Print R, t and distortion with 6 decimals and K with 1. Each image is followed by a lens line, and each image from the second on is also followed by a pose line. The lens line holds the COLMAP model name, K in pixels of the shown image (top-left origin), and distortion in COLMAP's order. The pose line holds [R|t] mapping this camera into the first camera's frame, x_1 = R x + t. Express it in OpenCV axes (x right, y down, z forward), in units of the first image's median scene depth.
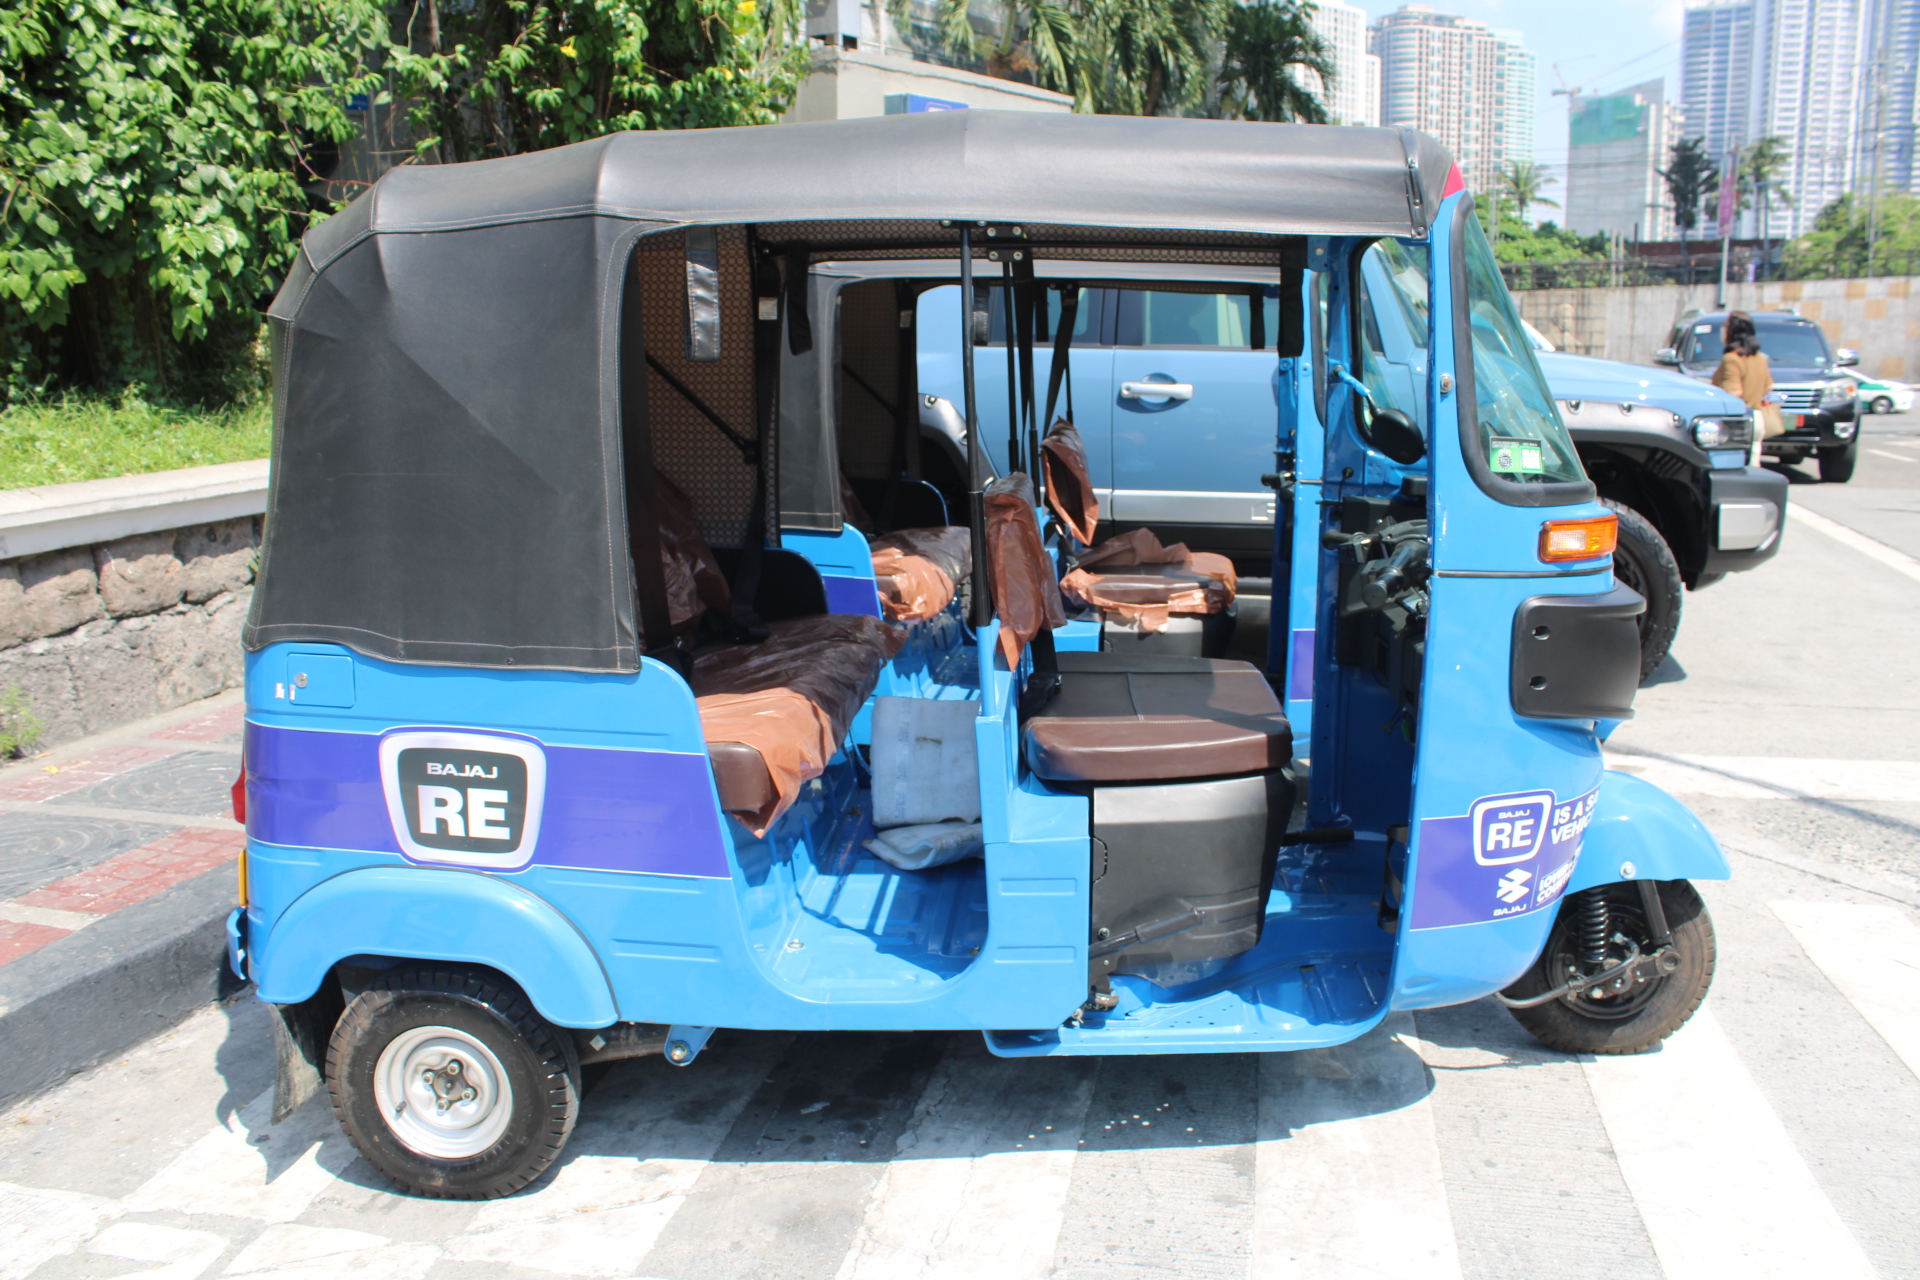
lens RADIAL K [[1596.8, 0, 960.0], [0, 1596.8, 640.0], [0, 0, 1]] dist [-0.173887, 0.166251]
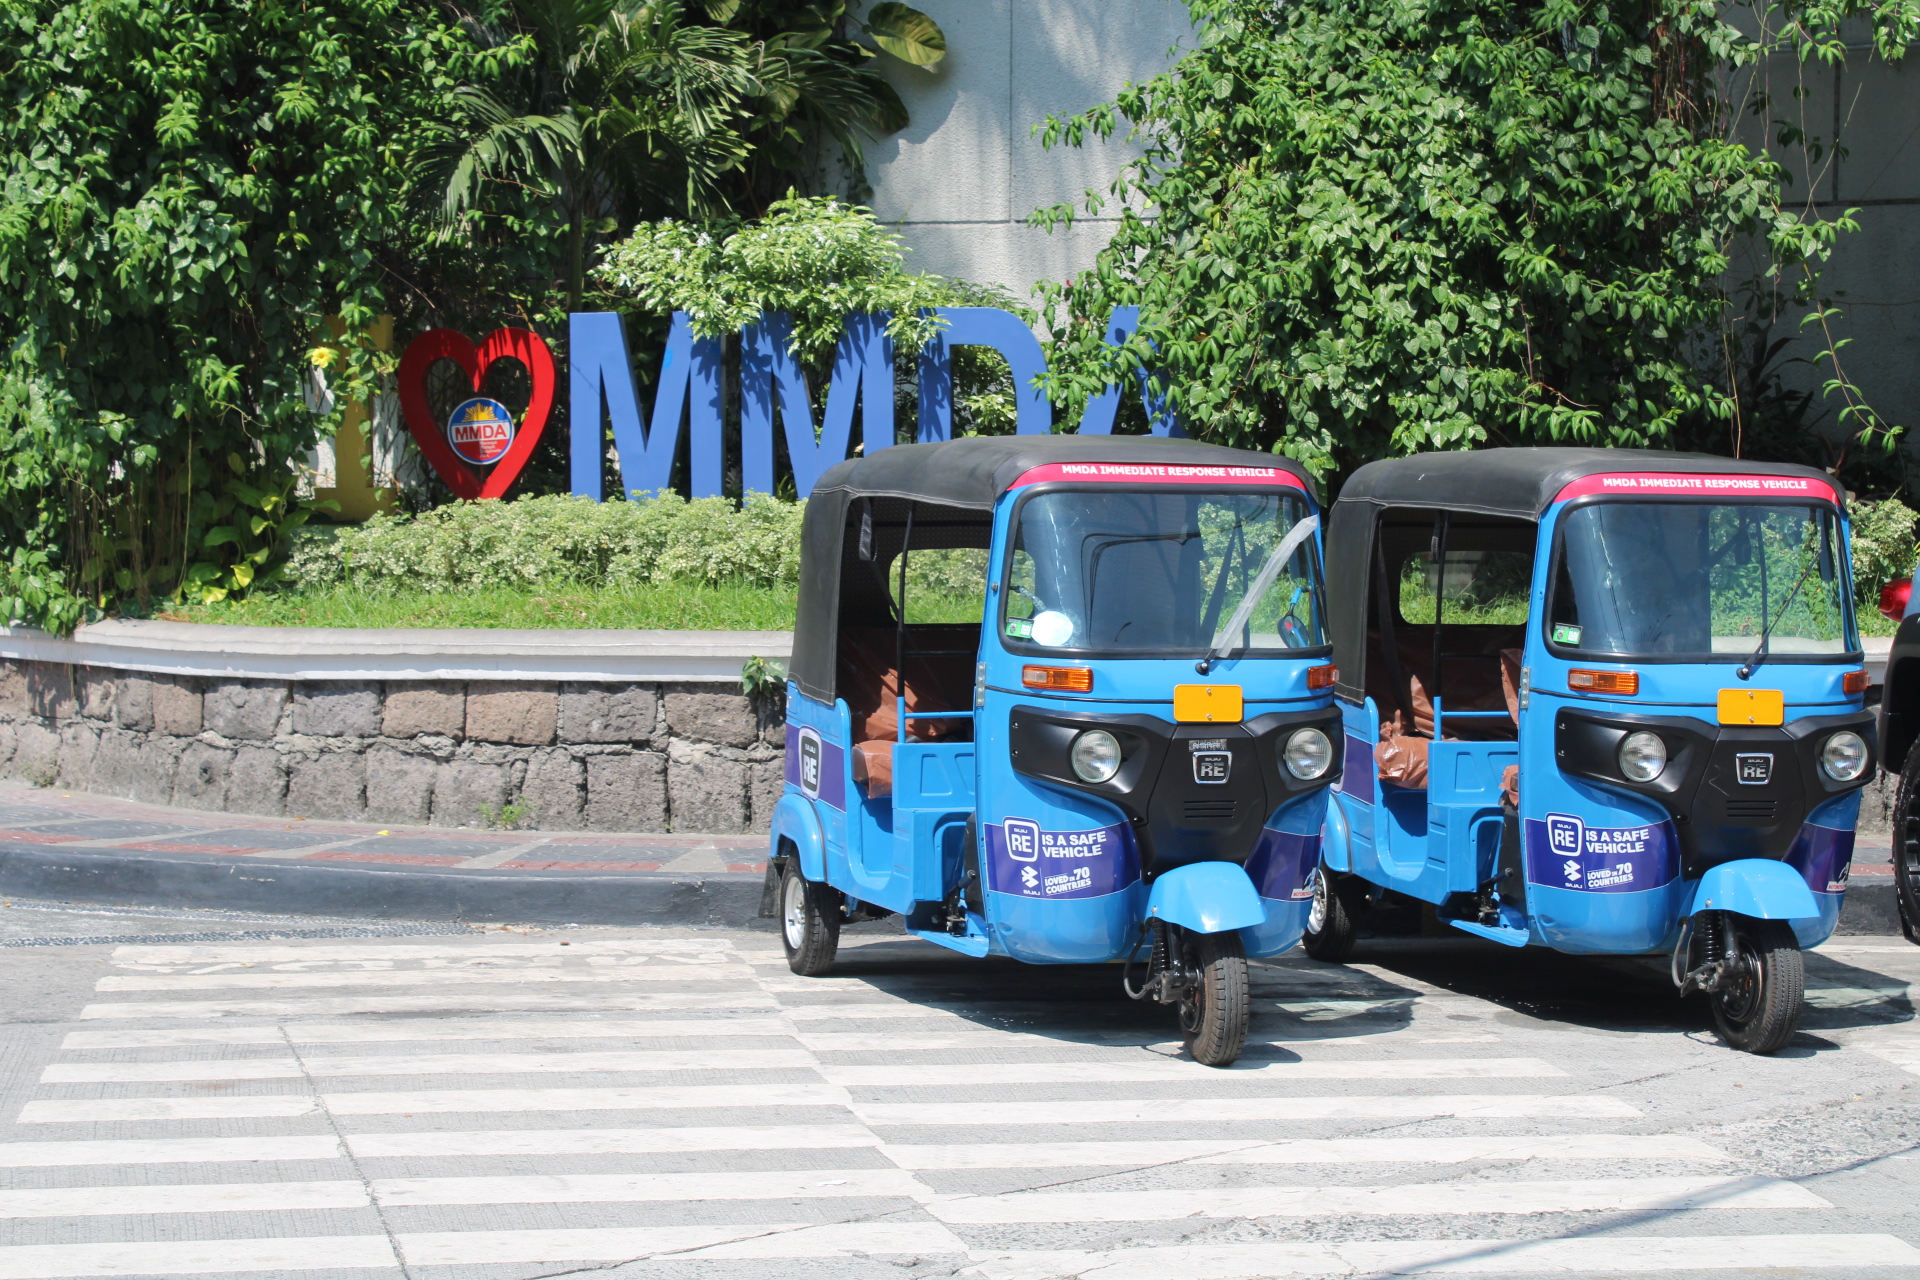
lens RADIAL K [[3692.4, 0, 960.0], [0, 3692.4, 640.0], [0, 0, 1]] dist [0.020668, 0.049762]
pose [[0.377533, 0.063778, -0.923797, 3.850841], [-0.192013, 0.981334, -0.010720, -0.038763], [0.905870, 0.181428, 0.382732, -0.642953]]
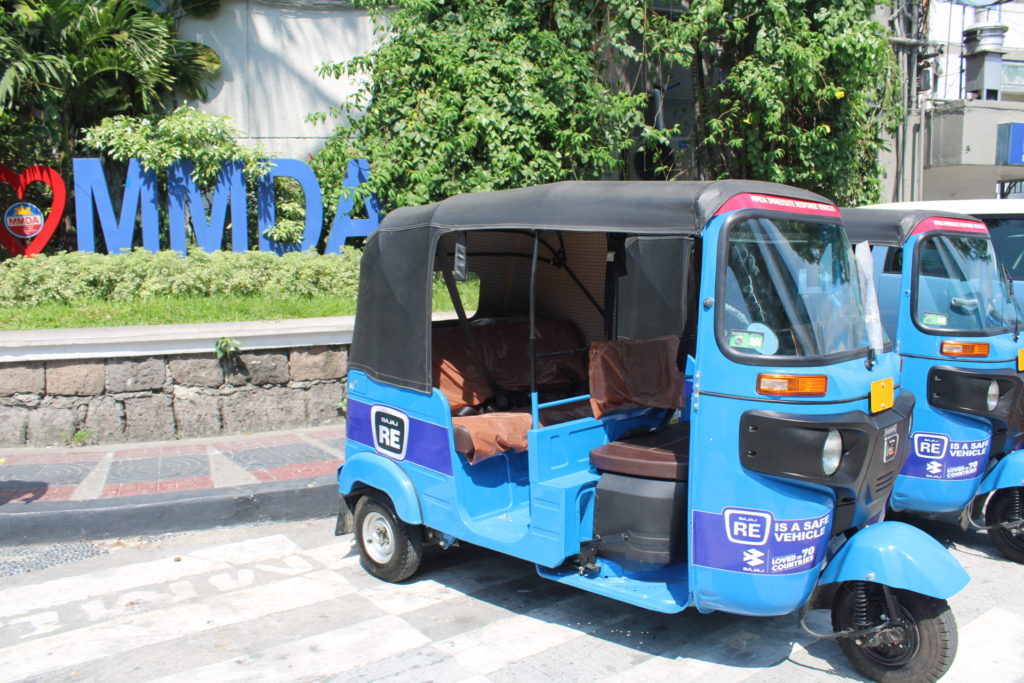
lens RADIAL K [[851.6, 0, 512.0], [0, 851.6, 341.5], [0, 0, 1]] dist [-0.173887, 0.166251]
pose [[0.758890, 0.081732, -0.646070, 0.734068], [-0.134333, 0.990403, -0.032497, -0.034701], [0.637214, 0.111450, 0.762586, -0.022357]]
